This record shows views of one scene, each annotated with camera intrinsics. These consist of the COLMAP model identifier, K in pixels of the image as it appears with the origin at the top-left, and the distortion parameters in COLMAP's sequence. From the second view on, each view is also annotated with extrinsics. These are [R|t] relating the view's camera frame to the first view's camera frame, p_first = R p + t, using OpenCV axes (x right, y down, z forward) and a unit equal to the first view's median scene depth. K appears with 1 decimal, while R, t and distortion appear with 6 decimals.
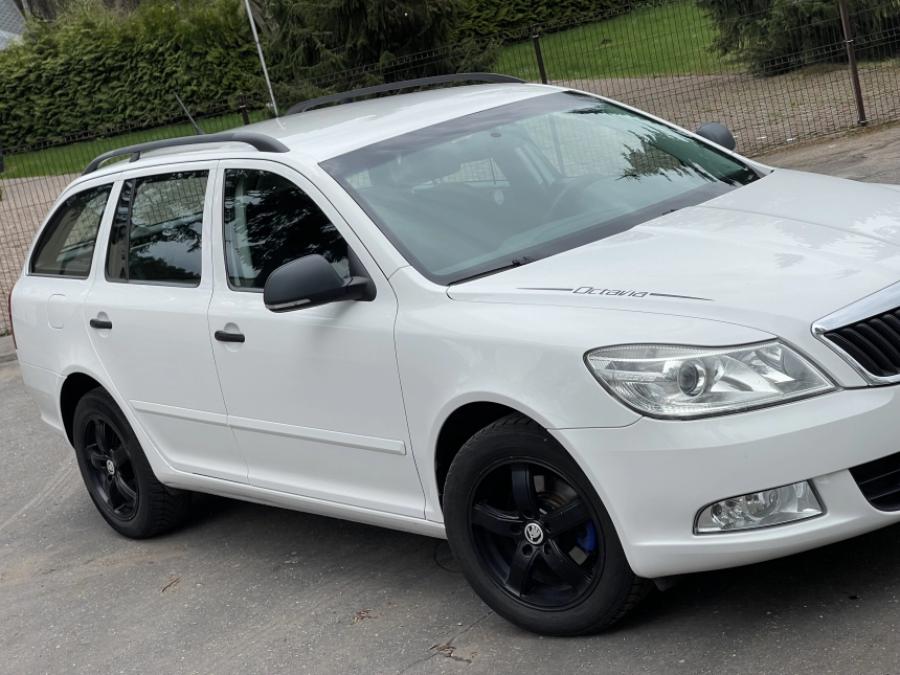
lens RADIAL K [[1645.1, 0, 447.2], [0, 1645.1, 341.4], [0, 0, 1]] dist [0.292819, -0.849772]
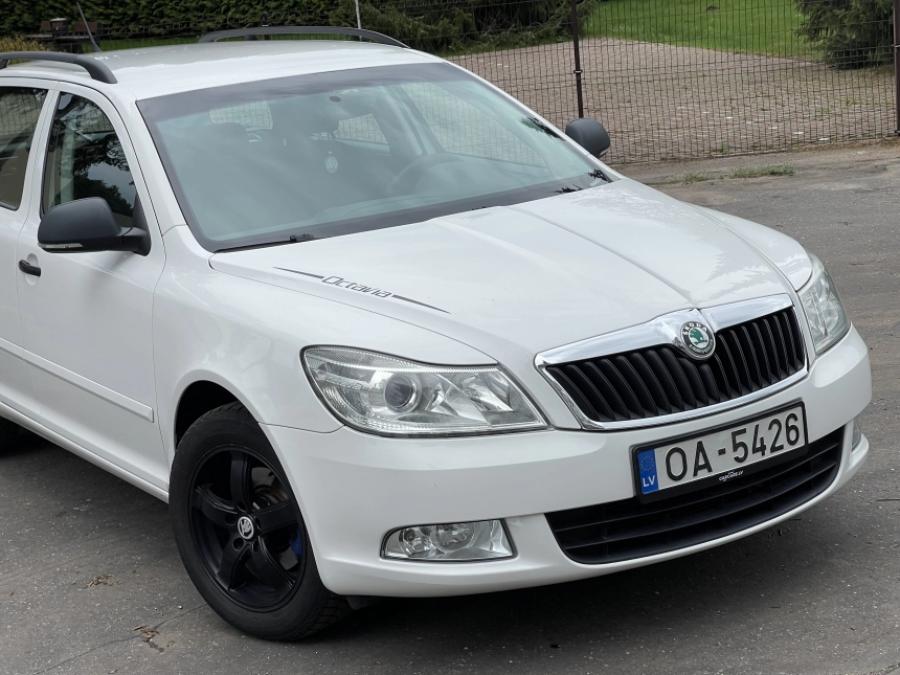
lens RADIAL K [[1645.1, 0, 447.2], [0, 1645.1, 341.4], [0, 0, 1]] dist [0.292819, -0.849772]
pose [[0.987109, 0.149741, -0.056501, 0.174947], [-0.147504, 0.988173, 0.041903, -0.039020], [0.062108, -0.033029, 0.997523, 0.058493]]
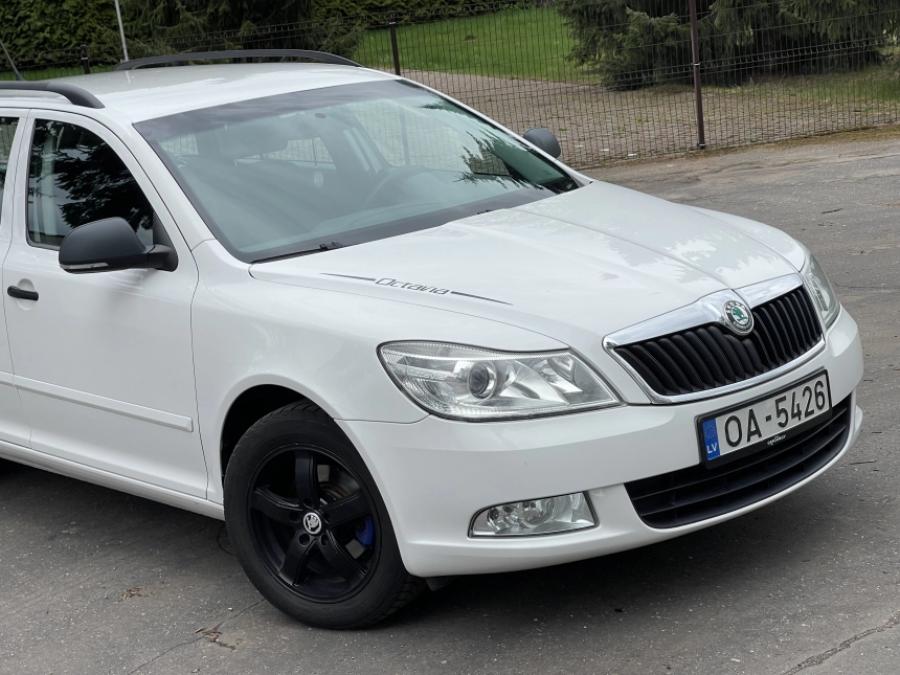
lens RADIAL K [[1645.1, 0, 447.2], [0, 1645.1, 341.4], [0, 0, 1]] dist [0.292819, -0.849772]
pose [[0.991009, 0.094162, 0.095053, 0.024286], [-0.094948, 0.995475, 0.003775, -0.002367], [-0.094268, -0.012766, 0.995465, 0.012070]]
